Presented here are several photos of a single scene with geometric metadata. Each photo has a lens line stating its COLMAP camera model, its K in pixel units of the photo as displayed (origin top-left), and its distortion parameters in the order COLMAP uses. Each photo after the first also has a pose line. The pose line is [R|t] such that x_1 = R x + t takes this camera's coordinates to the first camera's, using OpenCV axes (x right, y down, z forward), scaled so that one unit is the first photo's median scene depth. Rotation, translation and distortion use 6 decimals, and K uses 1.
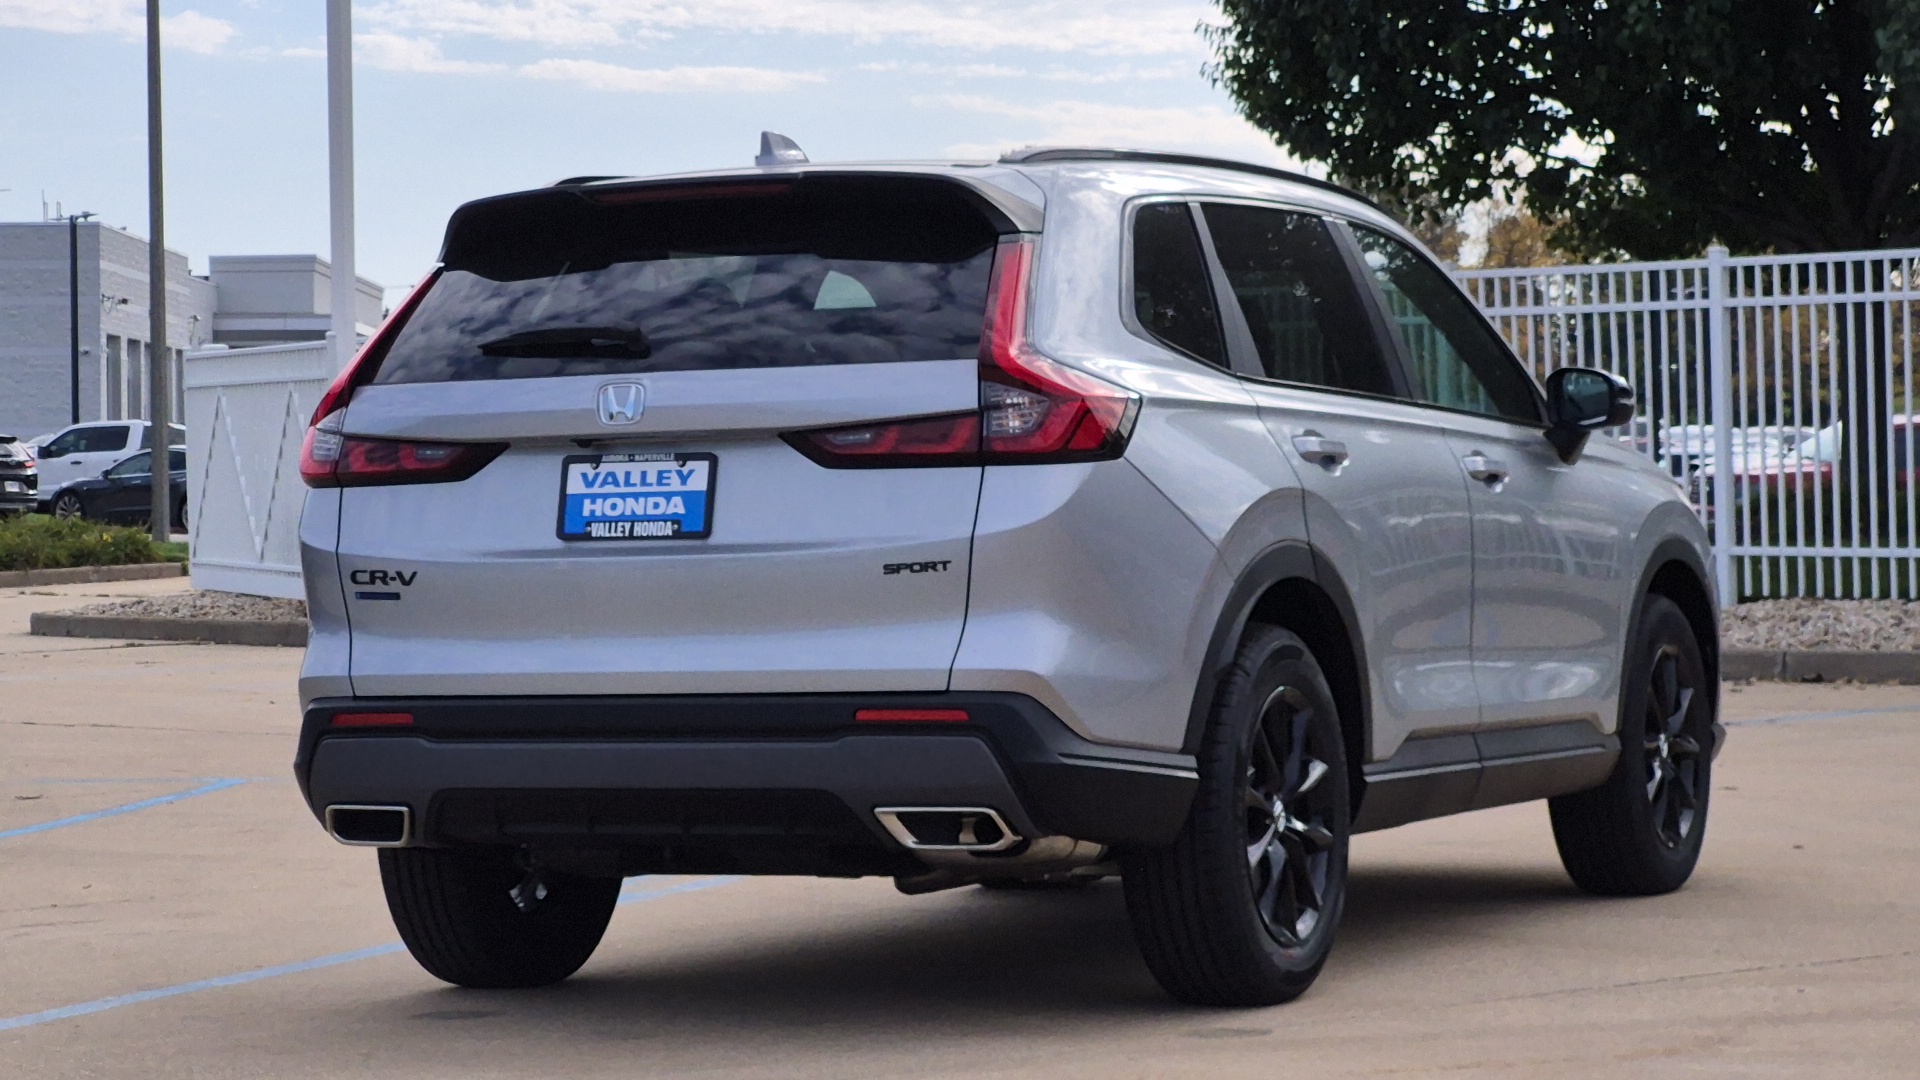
lens RADIAL K [[4559.9, 0, 961.1], [0, 4559.9, 536.5], [0, 0, 1]] dist [0.051615, 0.000000]
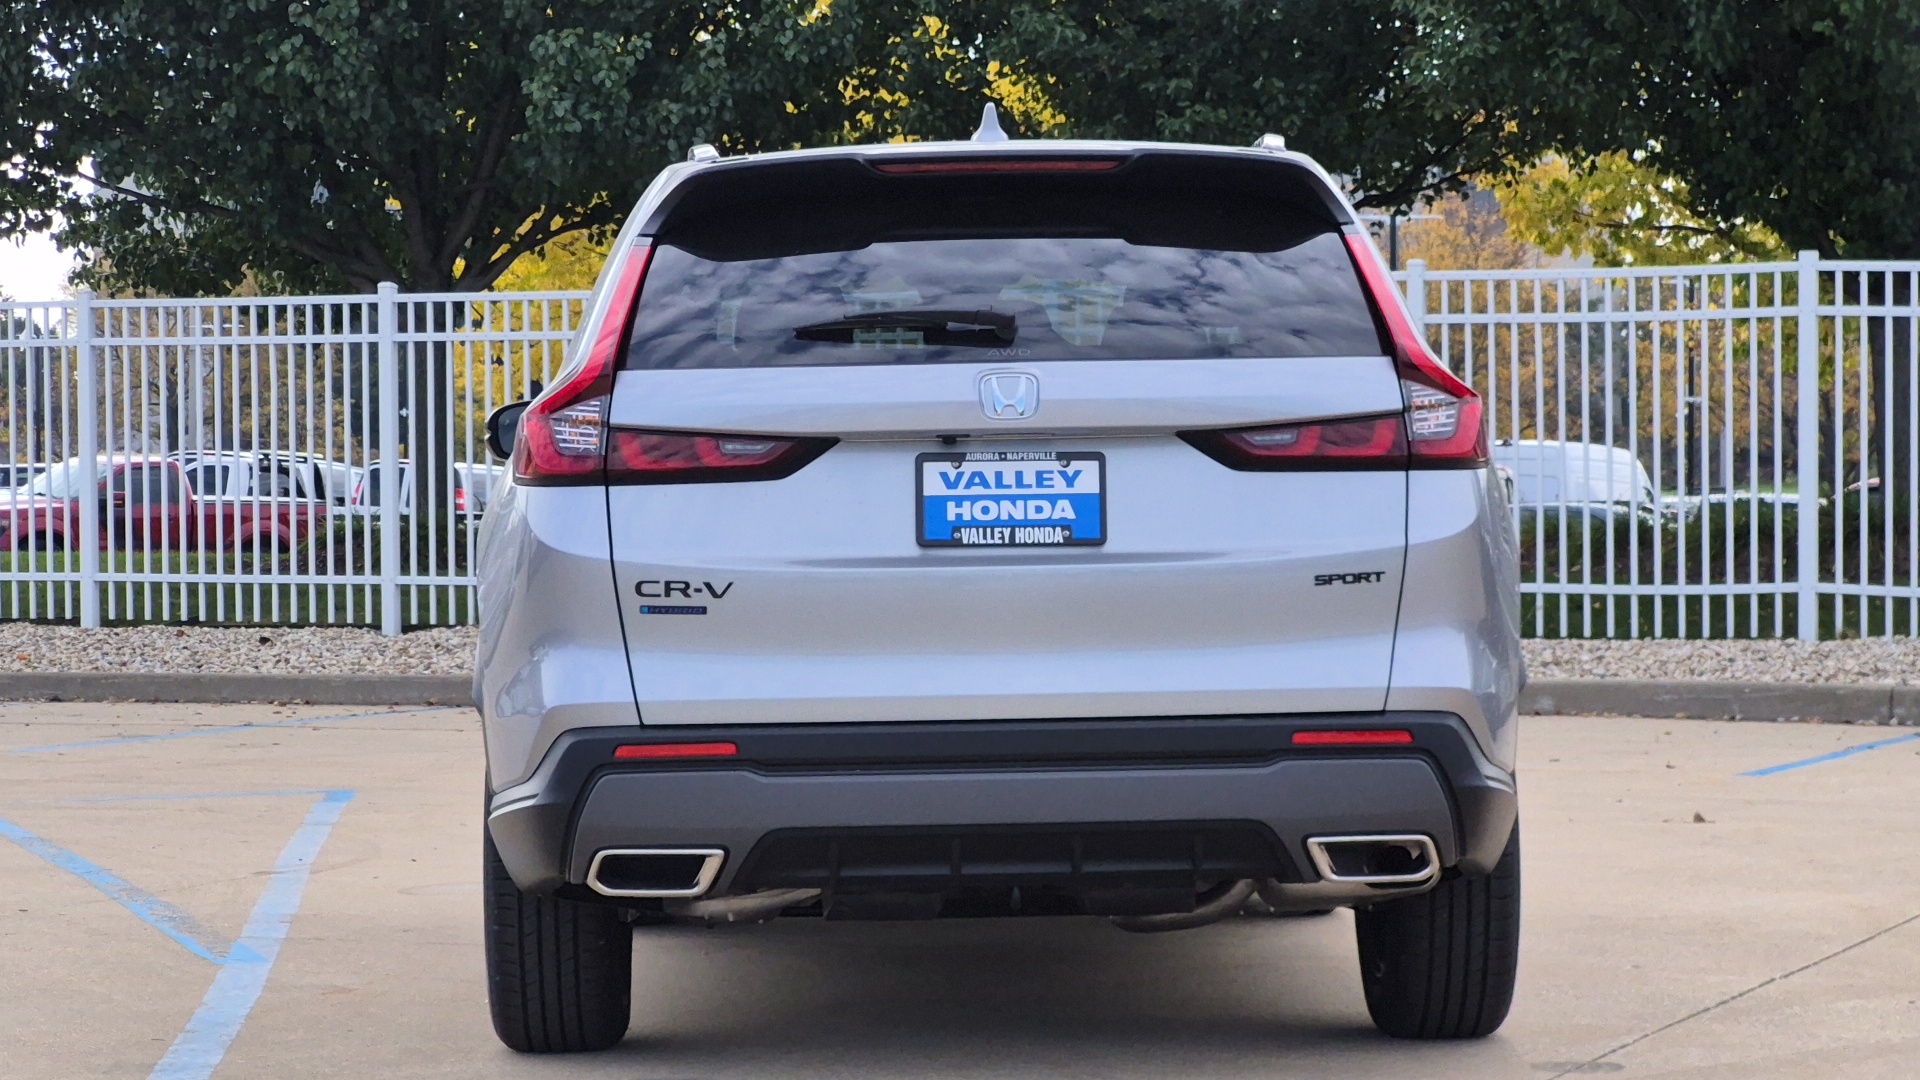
lens RADIAL K [[4322.1, 0, 962.5], [0, 4322.1, 536.6], [0, 0, 1]] dist [-0.086745, 0.000000]
pose [[0.898773, 0.008167, 0.438339, -0.452846], [-0.004372, 0.999944, -0.009667, 0.006893], [-0.438393, 0.006772, 0.898758, 0.236248]]
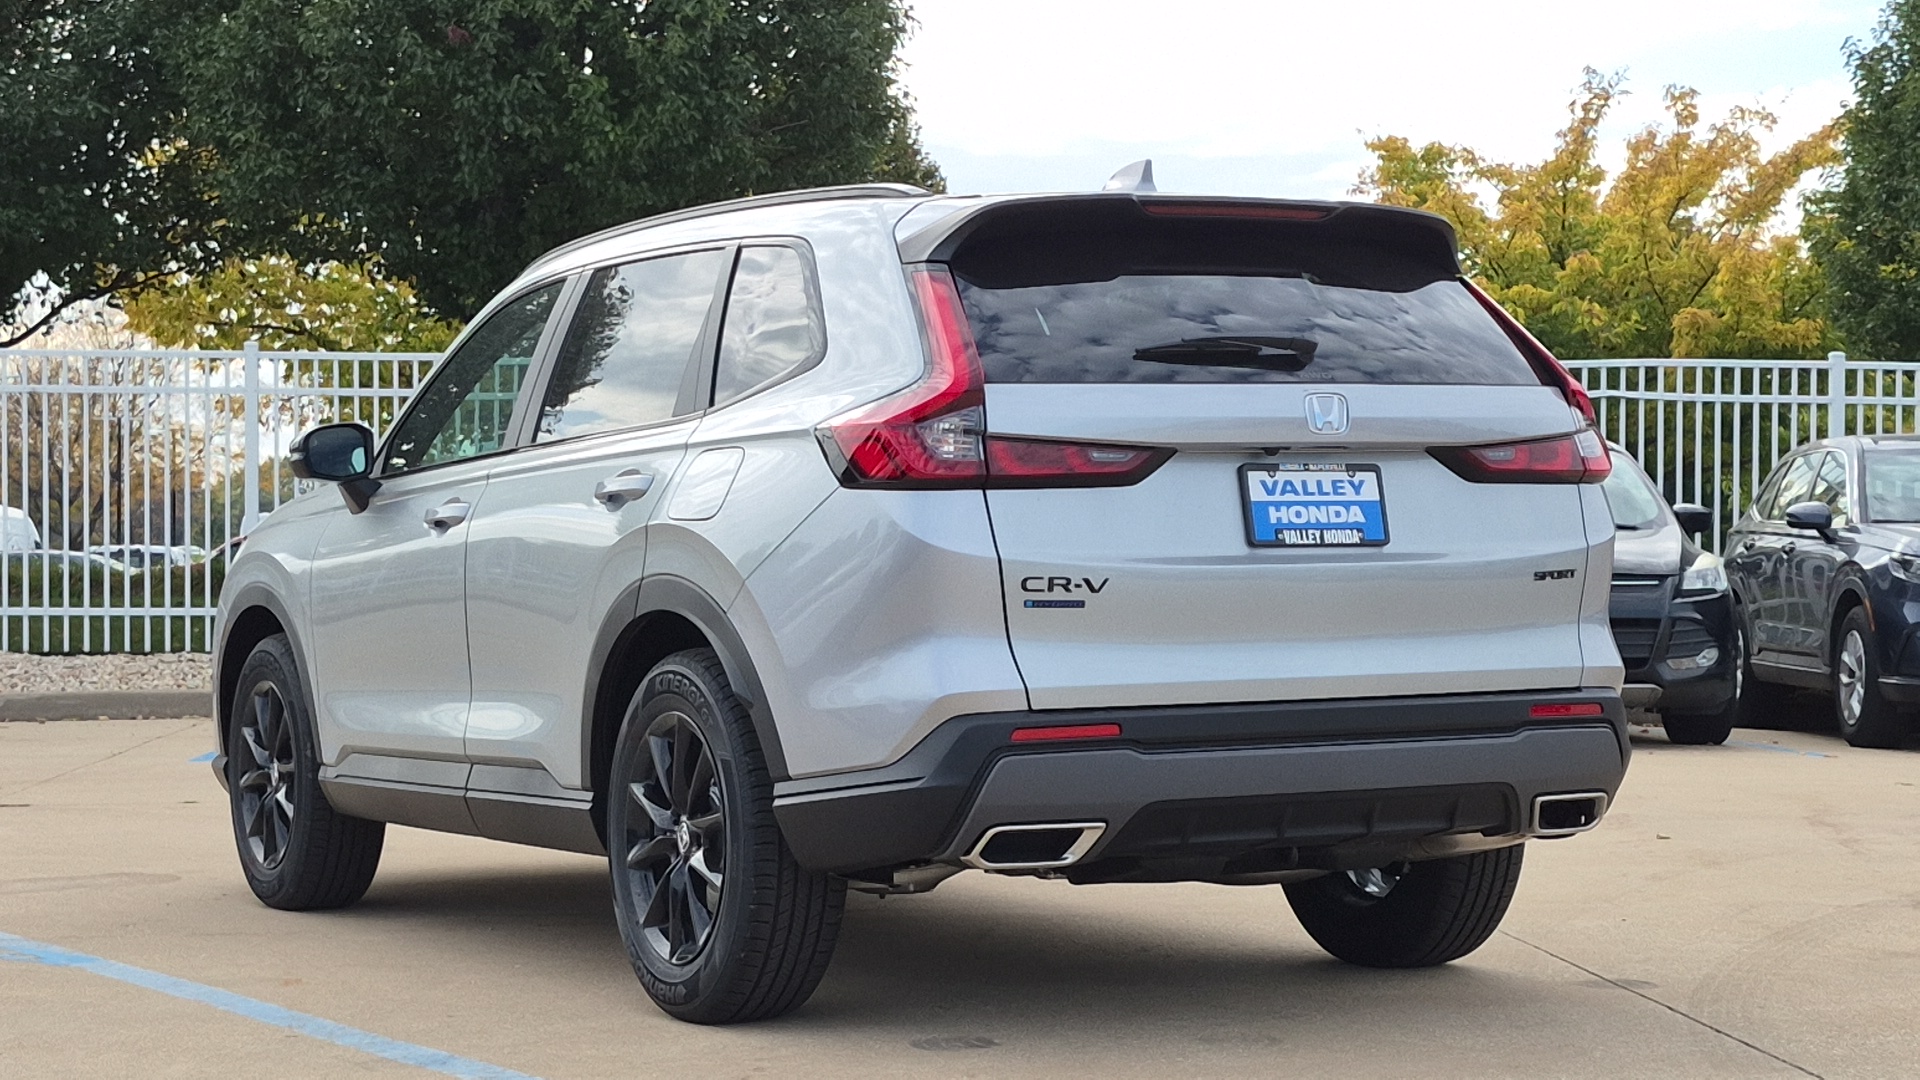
lens RADIAL K [[3252.7, 0, 919.1], [0, 3252.7, 537.4], [0, 0, 1]] dist [0.208713, 0.000000]
pose [[0.618817, 0.016089, 0.785371, -0.698072], [0.001390, 0.999766, -0.021577, 0.014080], [-0.785534, 0.014444, 0.618649, 0.615972]]
